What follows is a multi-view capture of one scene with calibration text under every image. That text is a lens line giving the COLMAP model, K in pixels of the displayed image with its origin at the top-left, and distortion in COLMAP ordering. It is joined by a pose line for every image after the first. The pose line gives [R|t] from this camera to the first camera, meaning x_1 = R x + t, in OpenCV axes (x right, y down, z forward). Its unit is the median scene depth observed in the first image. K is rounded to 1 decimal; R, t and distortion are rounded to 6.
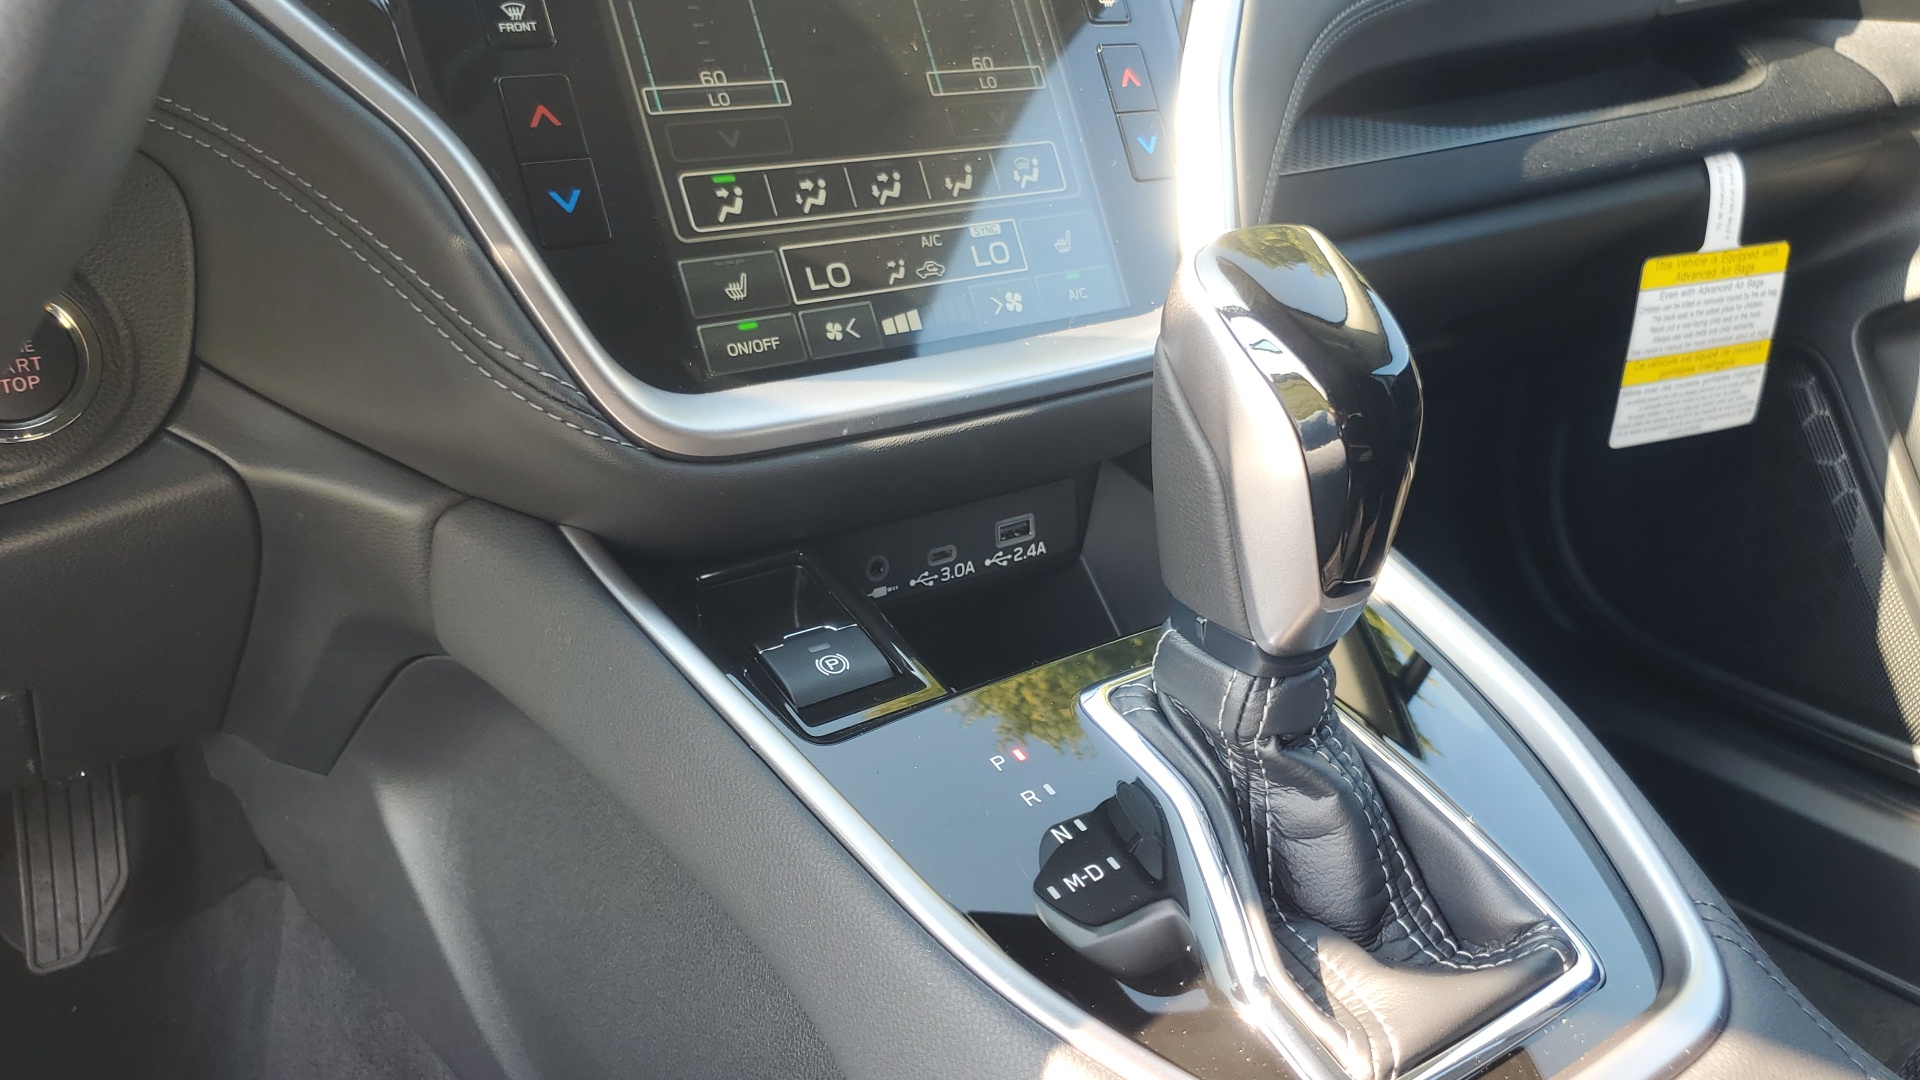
lens RADIAL K [[1534.2, 0, 951.9], [0, 1534.2, 556.4], [0, 0, 1]] dist [0.037805, -0.070821]
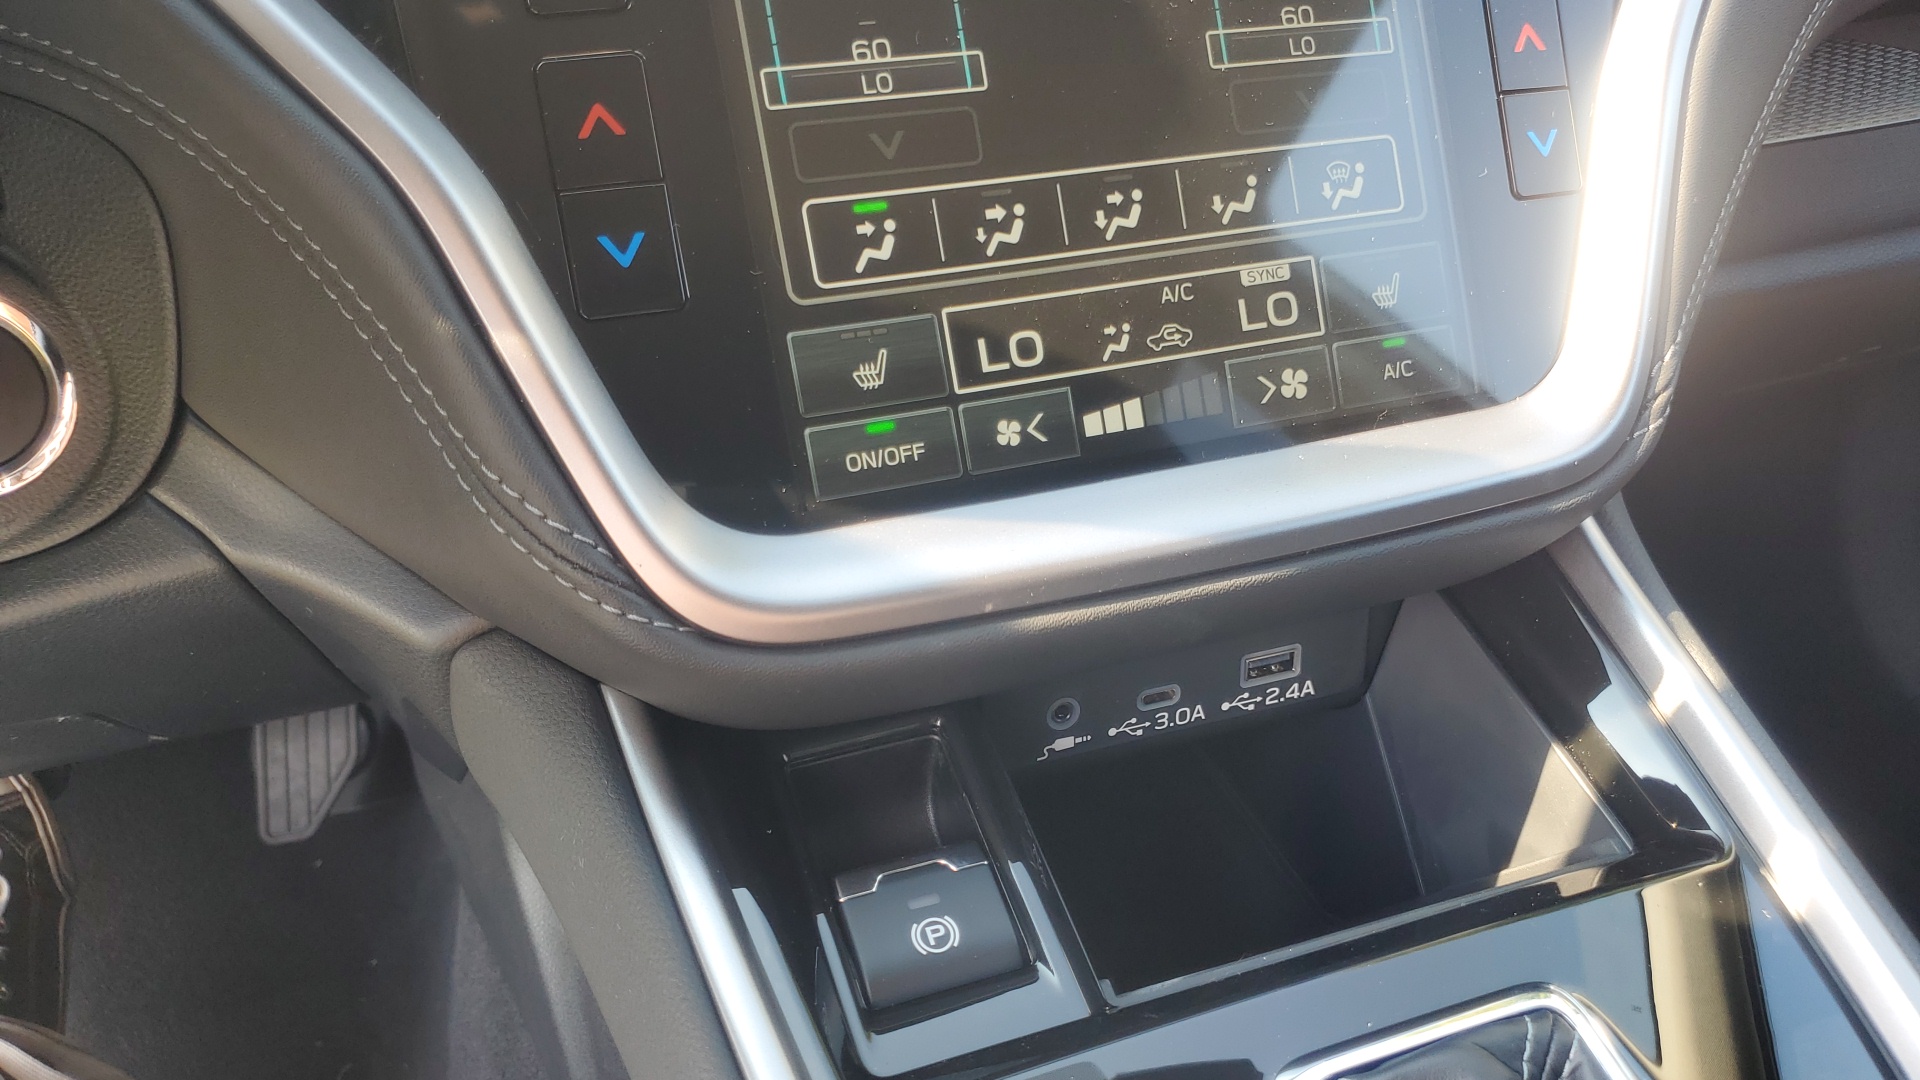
lens RADIAL K [[1534.2, 0, 955.9], [0, 1534.2, 558.6], [0, 0, 1]] dist [0.037805, -0.070821]
pose [[0.964803, 0.131466, -0.227756, 0.066206], [-0.095185, 0.981928, 0.163576, -0.201912], [0.245145, -0.136139, 0.959880, 0.316334]]
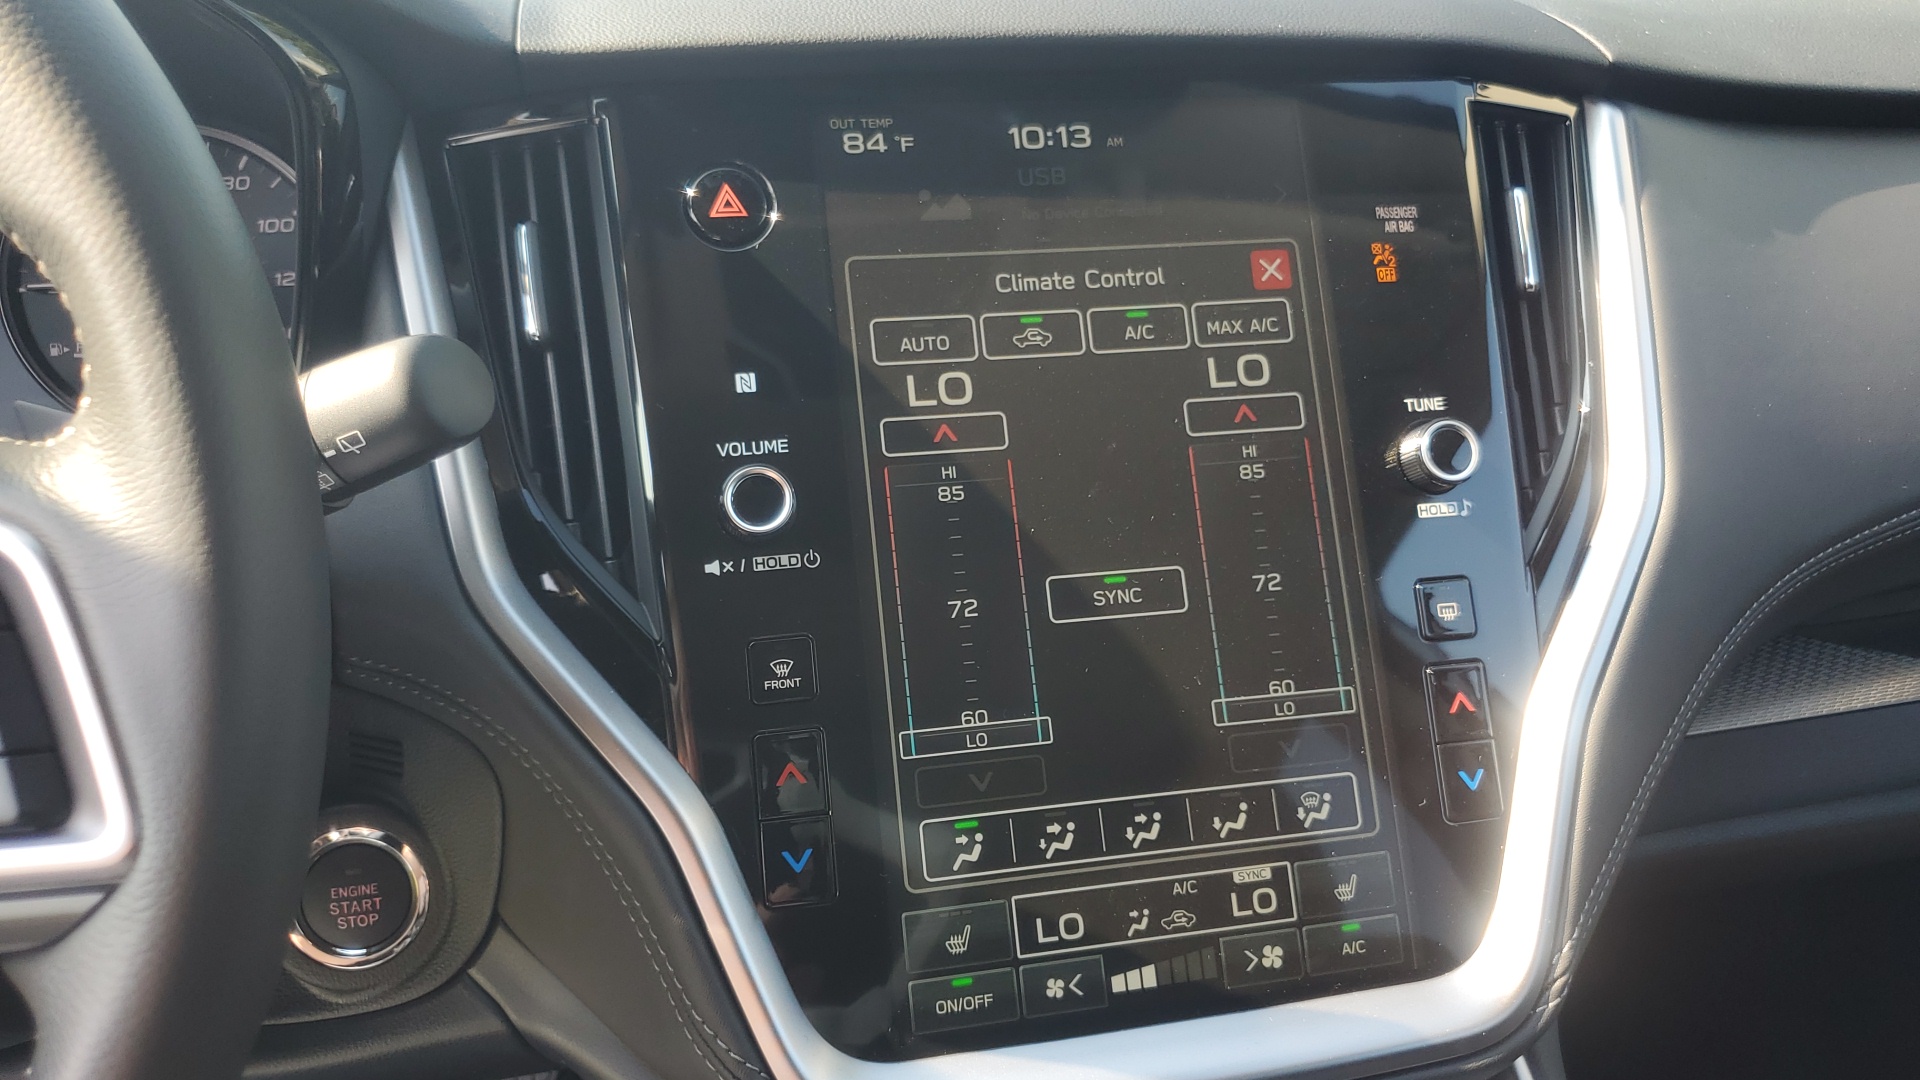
lens RADIAL K [[1534.2, 0, 956.3], [0, 1534.2, 519.6], [0, 0, 1]] dist [0.037805, -0.070821]
pose [[0.920046, 0.130146, -0.369565, 0.188741], [-0.143091, 0.989680, -0.007706, -0.425197], [0.364748, 0.059972, 0.929173, 0.046187]]
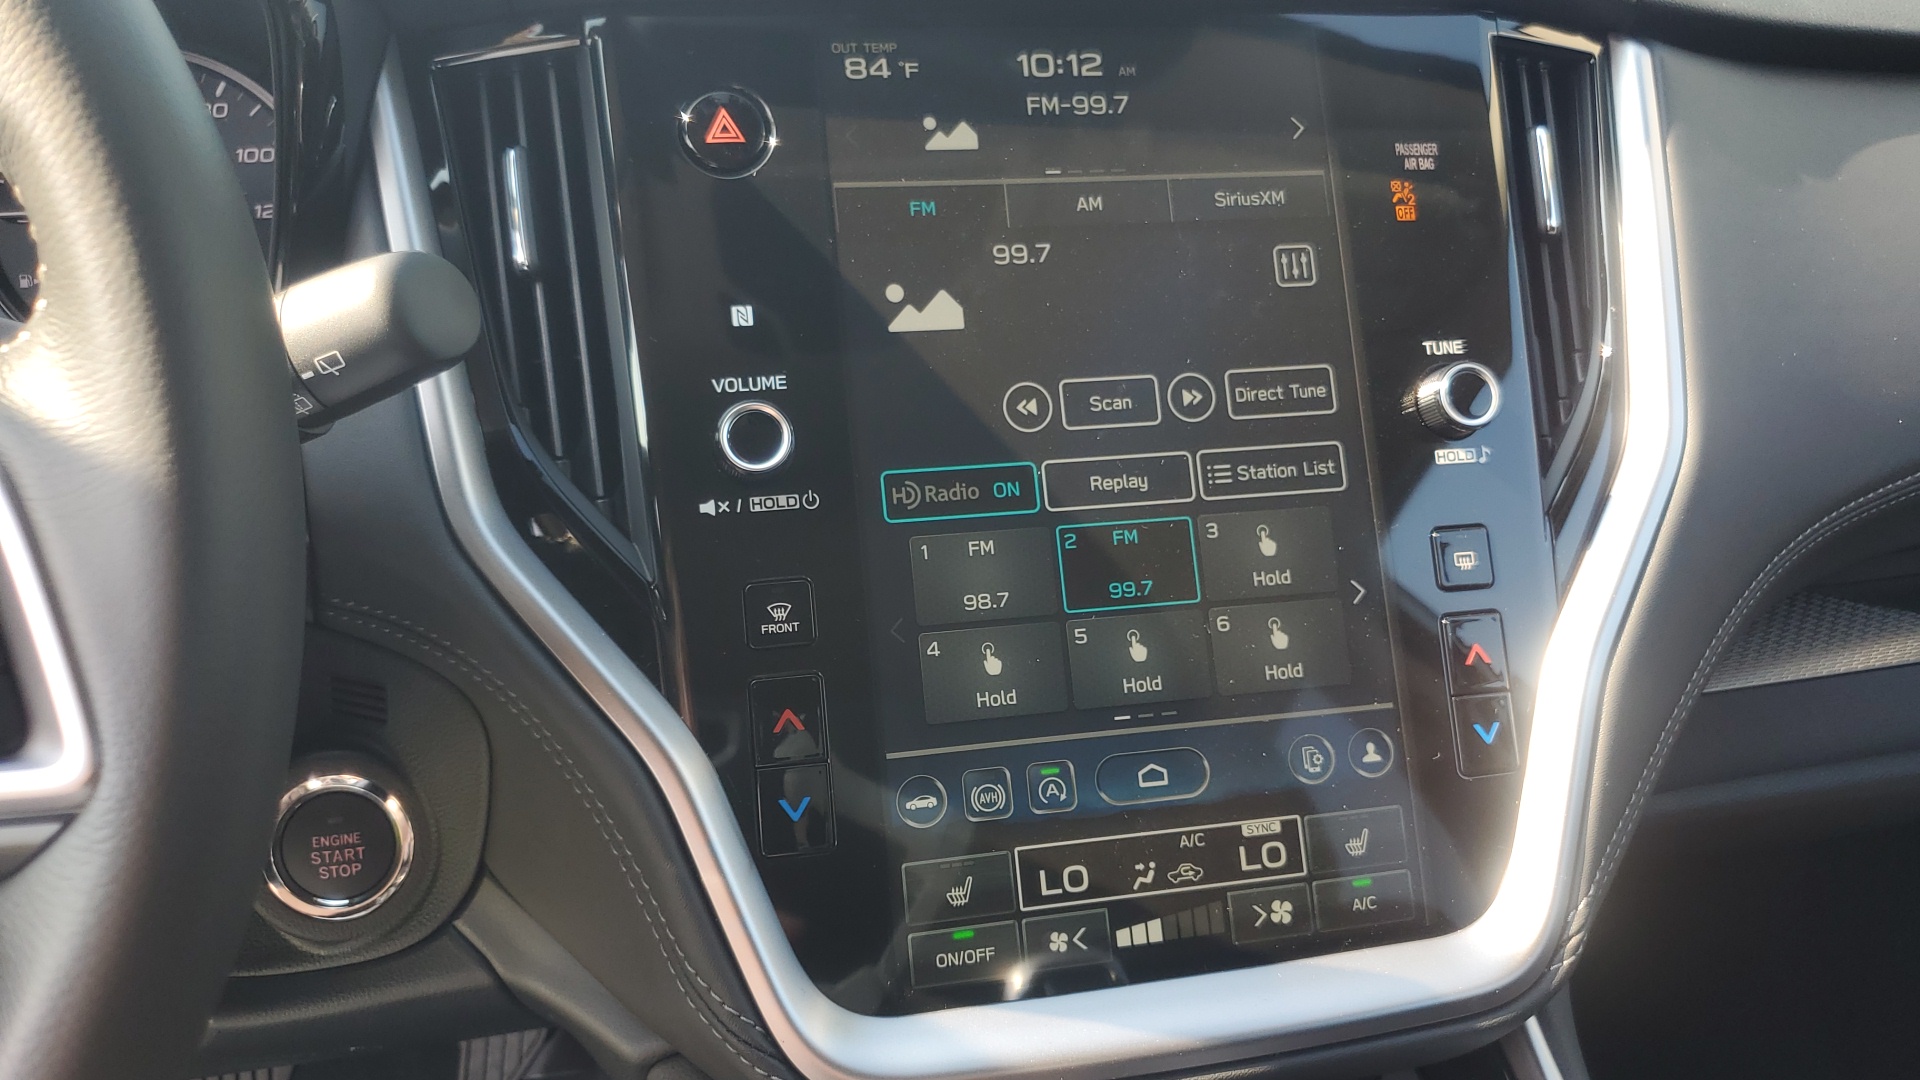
lens RADIAL K [[1534.2, 0, 958.7], [0, 1534.2, 526.8], [0, 0, 1]] dist [0.037805, -0.070821]
pose [[0.921657, 0.145450, -0.359711, 0.171724], [-0.150583, 0.988500, 0.013878, -0.404720], [0.357592, 0.041376, 0.932961, 0.075523]]
